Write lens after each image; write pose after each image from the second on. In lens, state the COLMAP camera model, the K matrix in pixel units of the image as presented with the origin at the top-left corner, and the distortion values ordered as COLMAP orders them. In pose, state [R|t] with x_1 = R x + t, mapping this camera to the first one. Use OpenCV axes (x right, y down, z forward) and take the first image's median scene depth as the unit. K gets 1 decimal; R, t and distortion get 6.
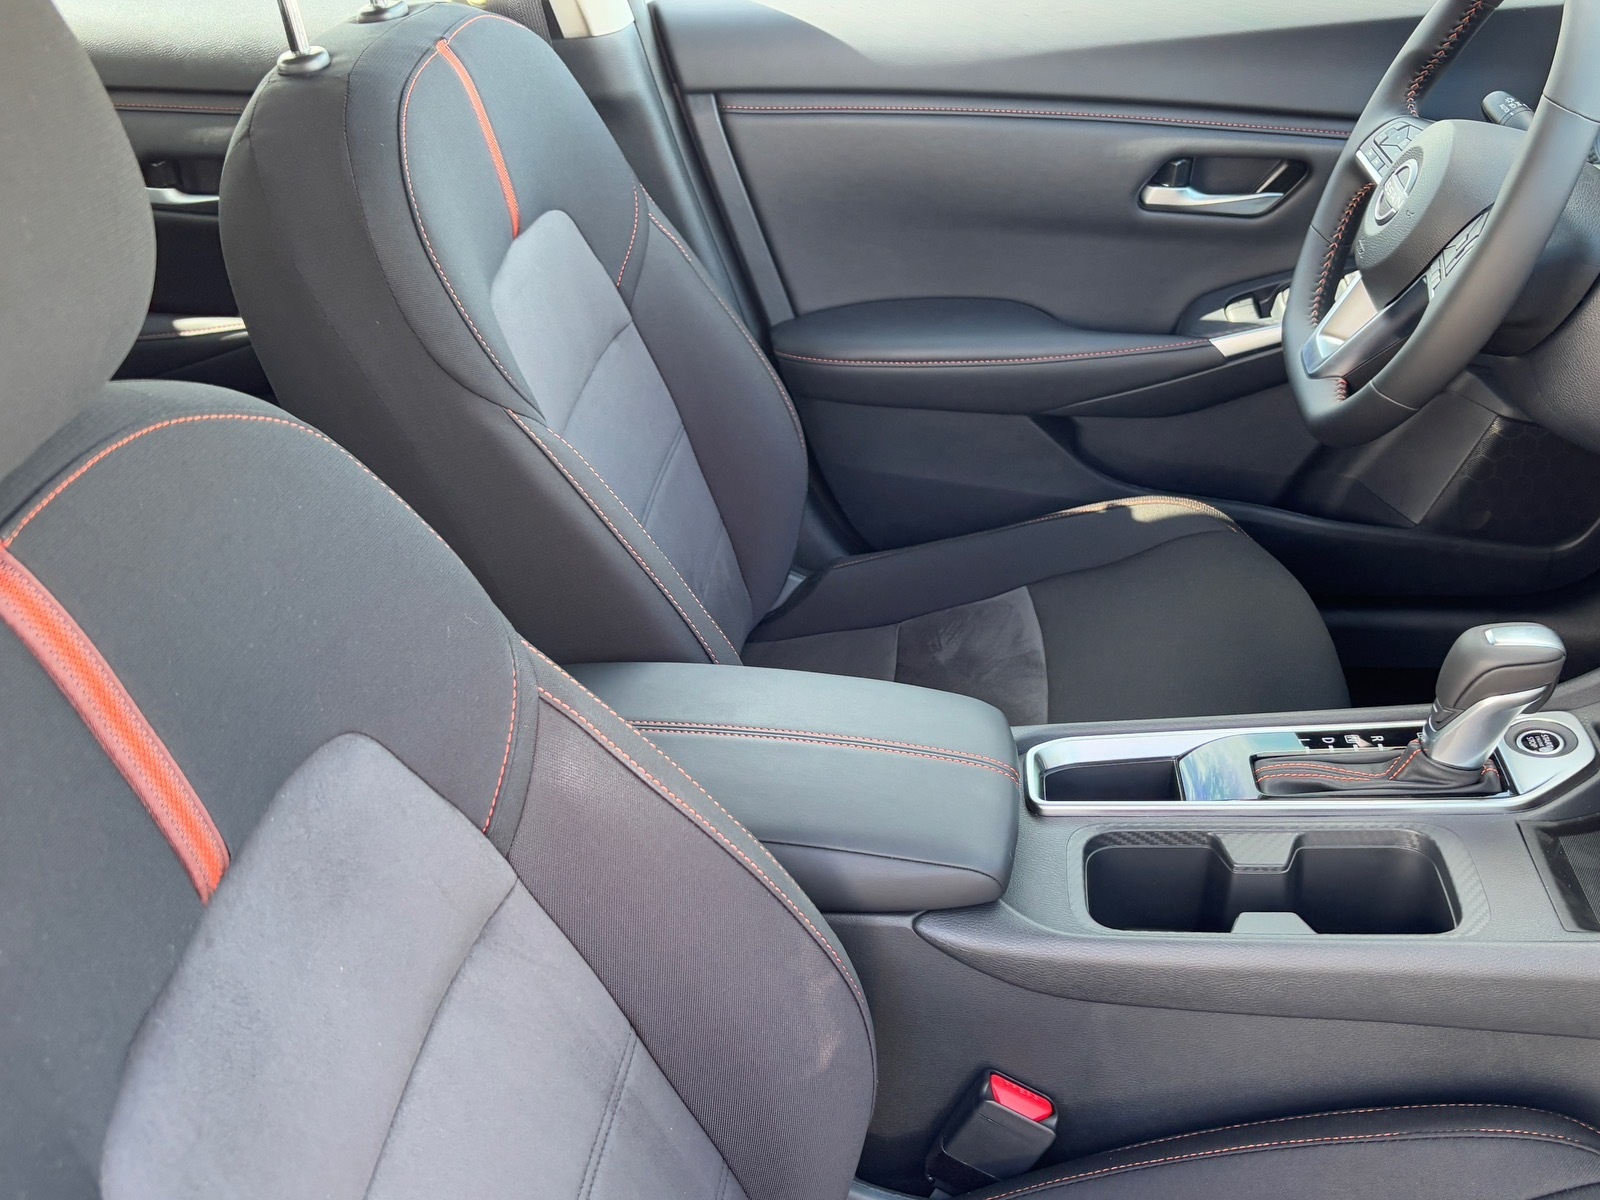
lens RADIAL K [[1638.7, 0, 795.7], [0, 1638.7, 604.6], [0, 0, 1]] dist [0.112198, -0.323409]
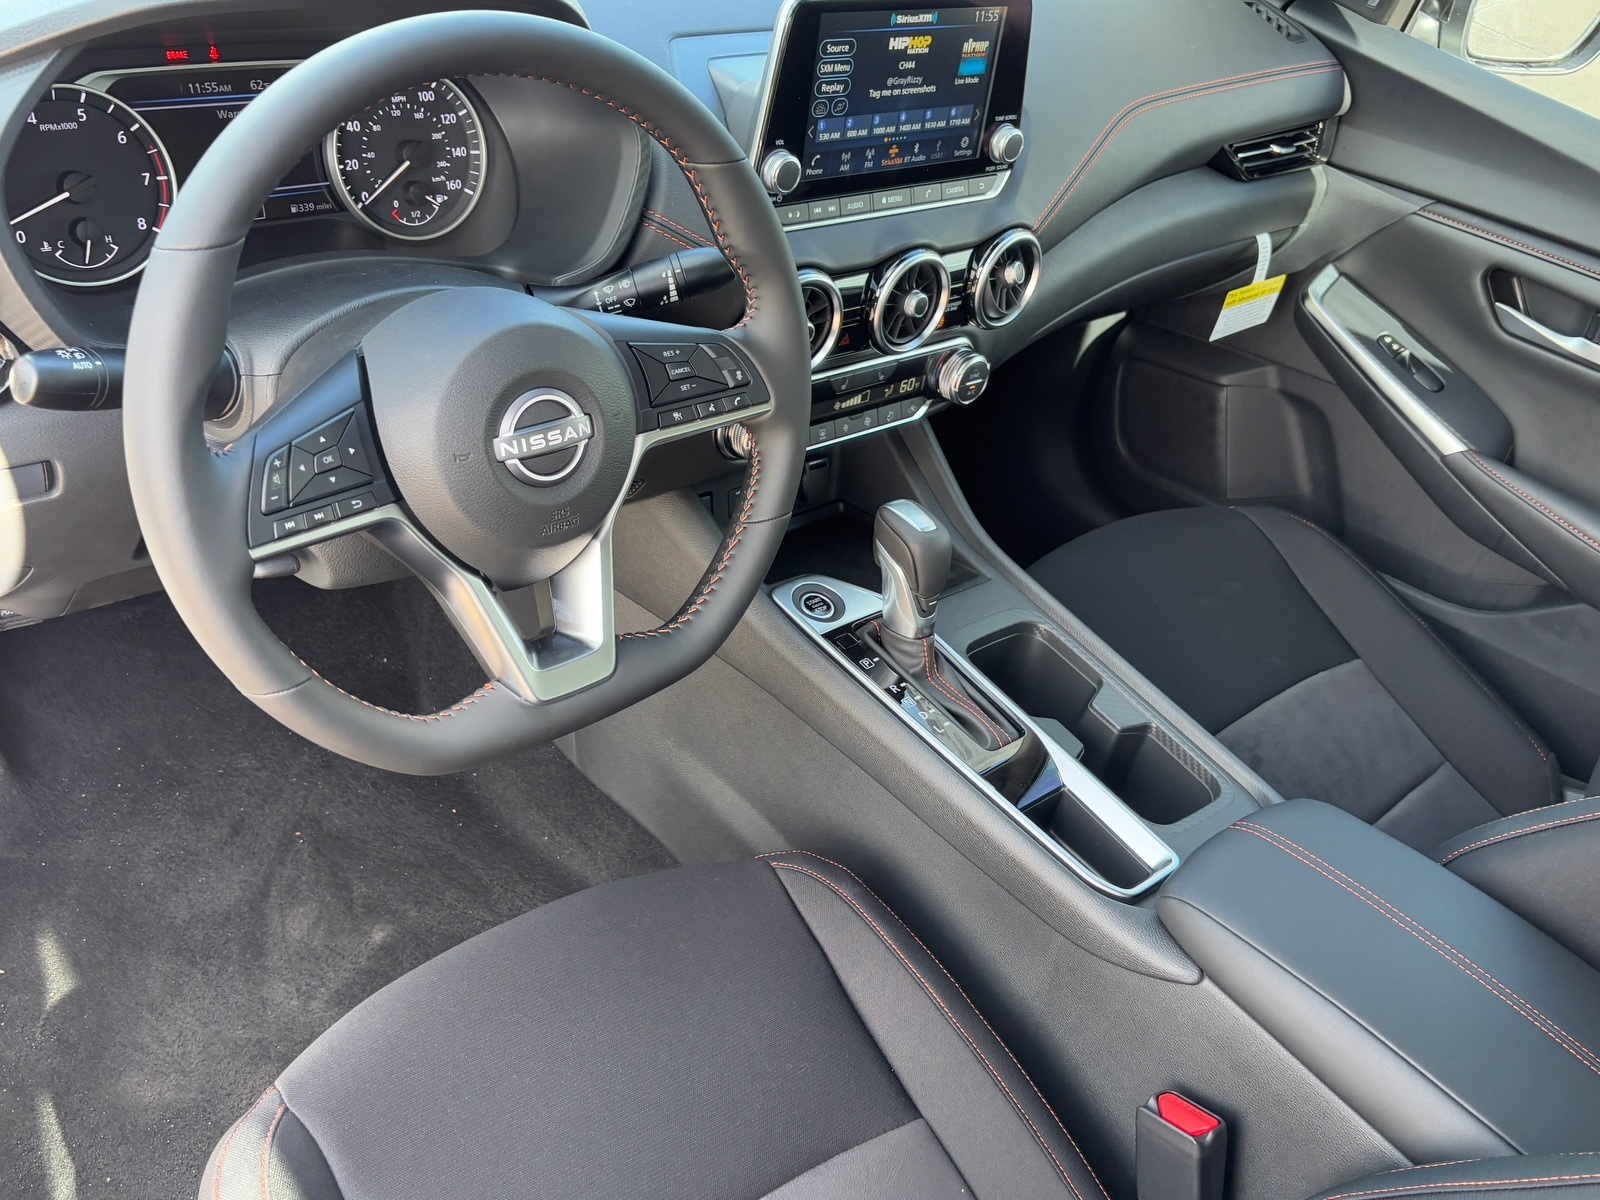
lens RADIAL K [[1512.5, 0, 794.0], [0, 1512.5, 610.3], [0, 0, 1]] dist [0.015853, -0.001807]
pose [[-0.723983, -0.492567, 0.482935, -0.058380], [0.190750, 0.529840, 0.826368, -0.716558], [-0.662920, 0.690396, -0.289638, 1.161871]]
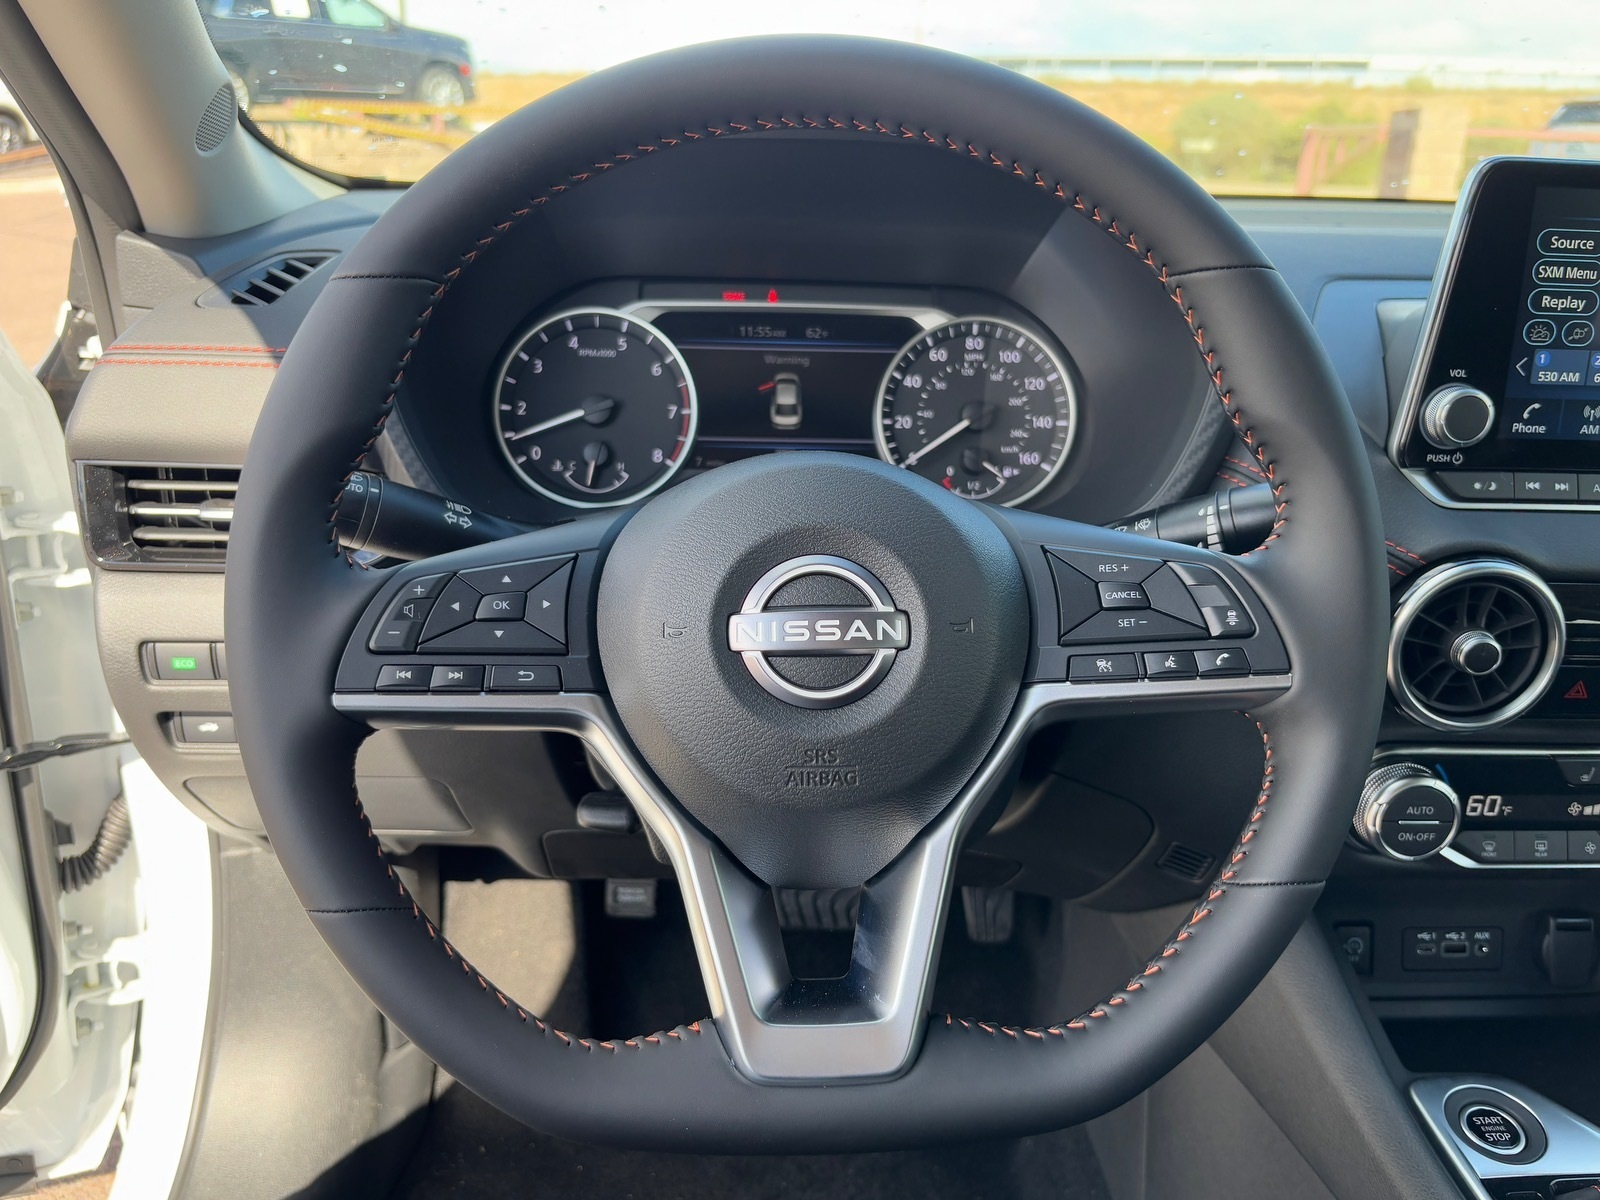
lens RADIAL K [[1241.0, 0, 790.6], [0, 1241.0, 601.5], [0, 0, 1]] dist [0.052669, -0.097594]
pose [[-0.144901, -0.305376, 0.941143, 0.053620], [0.478822, 0.810744, 0.336785, -0.369648], [-0.865872, 0.499440, 0.028743, 0.989541]]
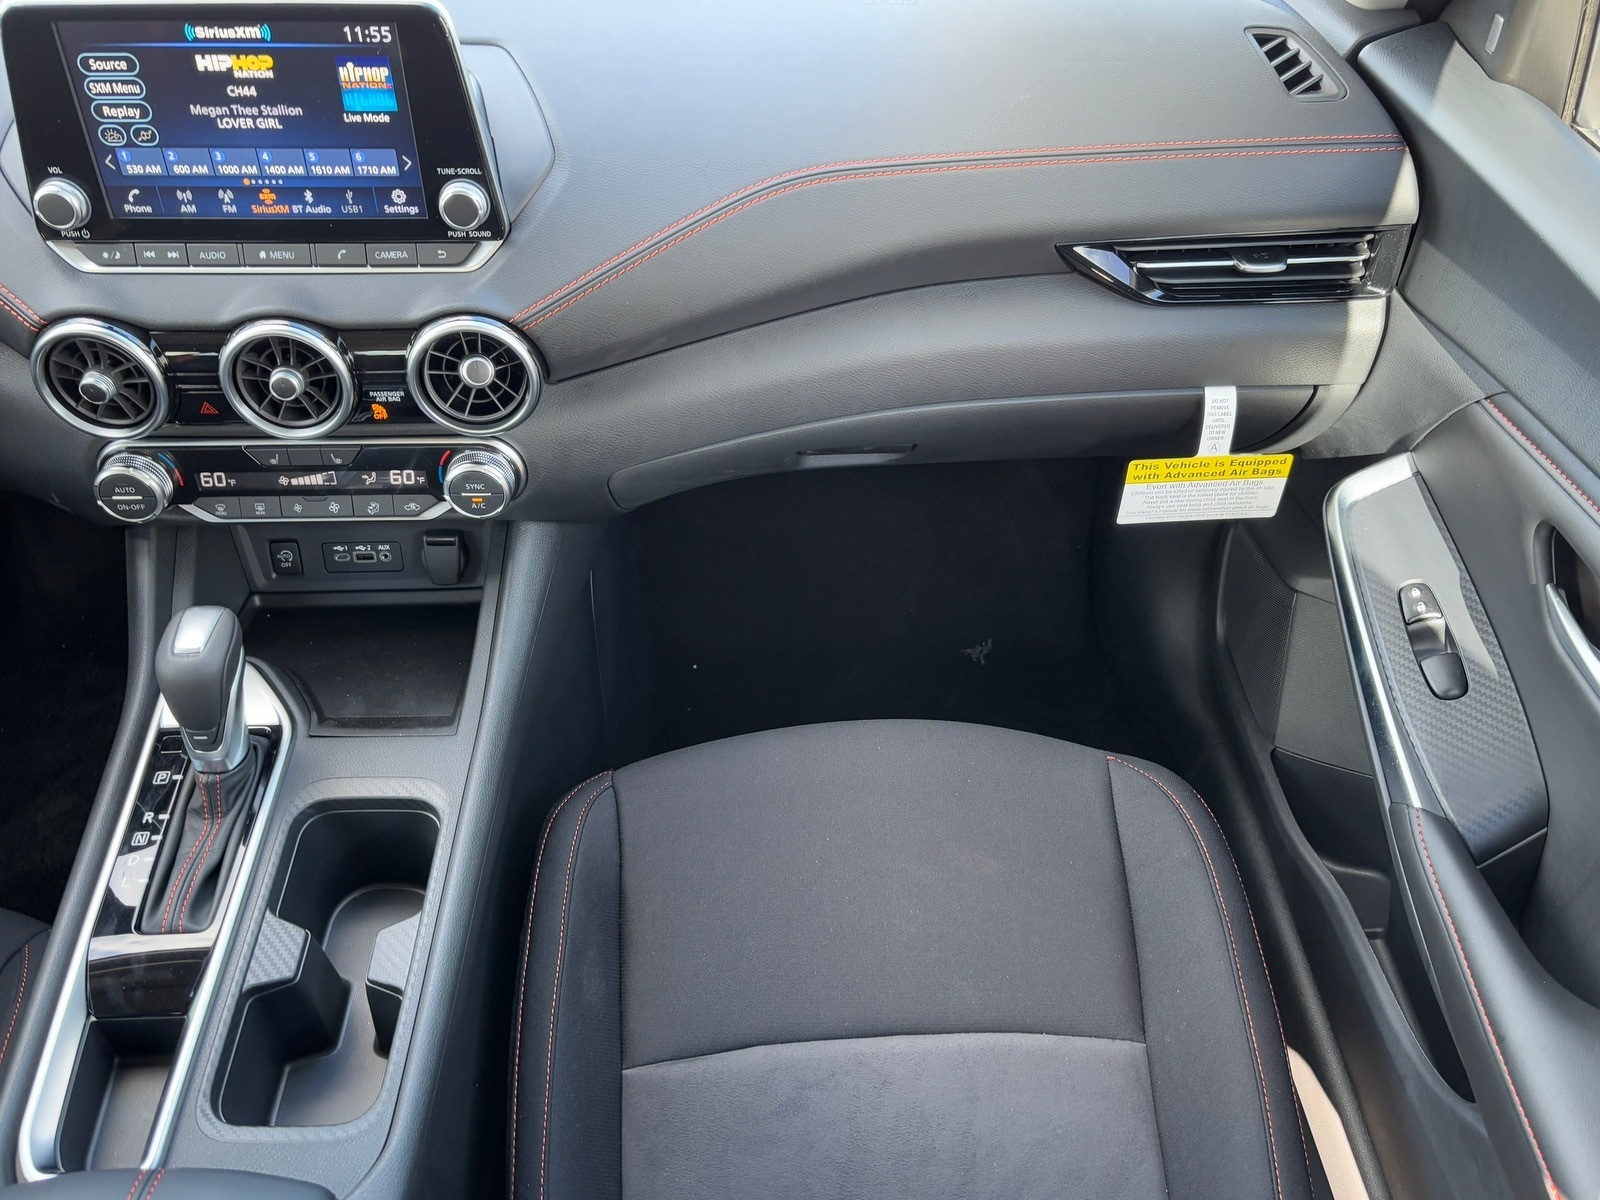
lens RADIAL K [[1329.9, 0, 806.9], [0, 1329.9, 590.3], [0, 0, 1]] dist [0.013686, -0.005176]
pose [[-0.134546, -0.646802, 0.750696, -0.175082], [0.493737, 0.613084, 0.616727, -0.257240], [-0.859140, 0.453625, 0.236862, 0.381074]]
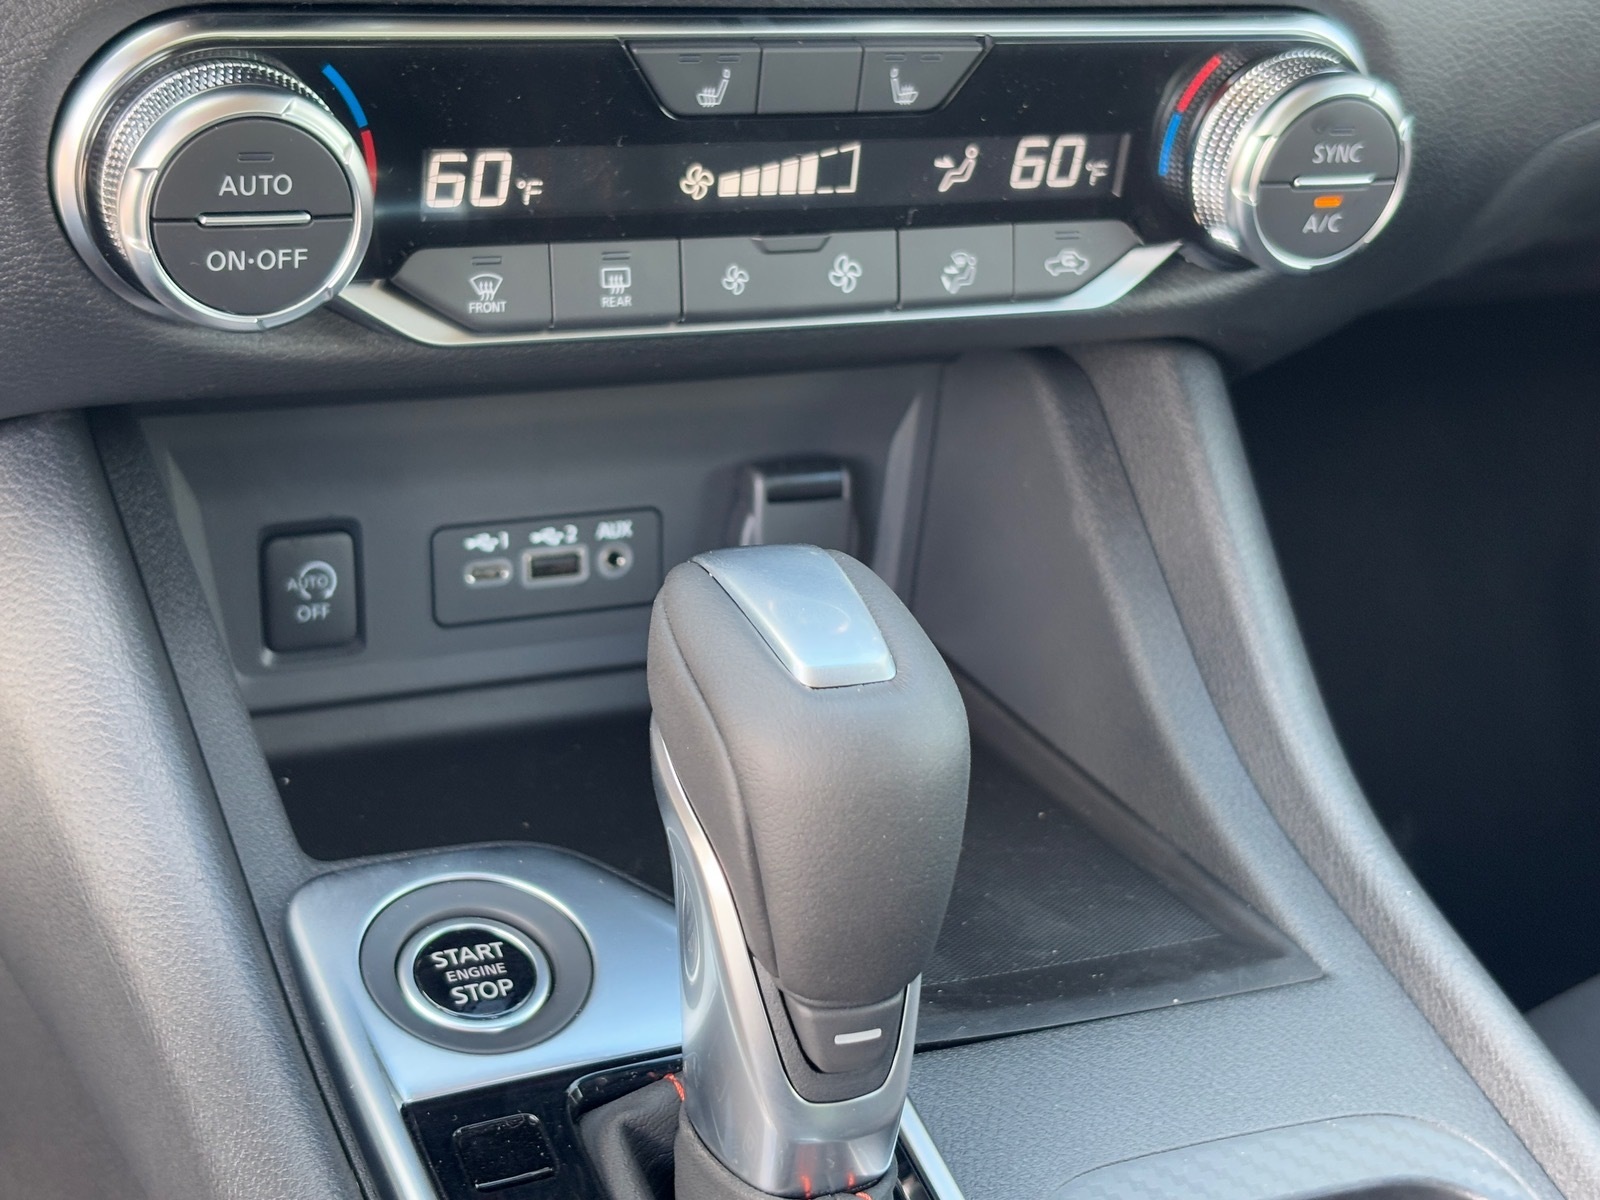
lens RADIAL K [[2556.3, 0, 795.9], [0, 2556.3, 626.8], [0, 0, 1]] dist [0.138376, -0.025674]
pose [[-0.495415, -0.487581, 0.718908, 0.115322], [0.324693, 0.663677, 0.673875, -0.208202], [-0.805691, 0.567272, -0.170481, 0.871333]]
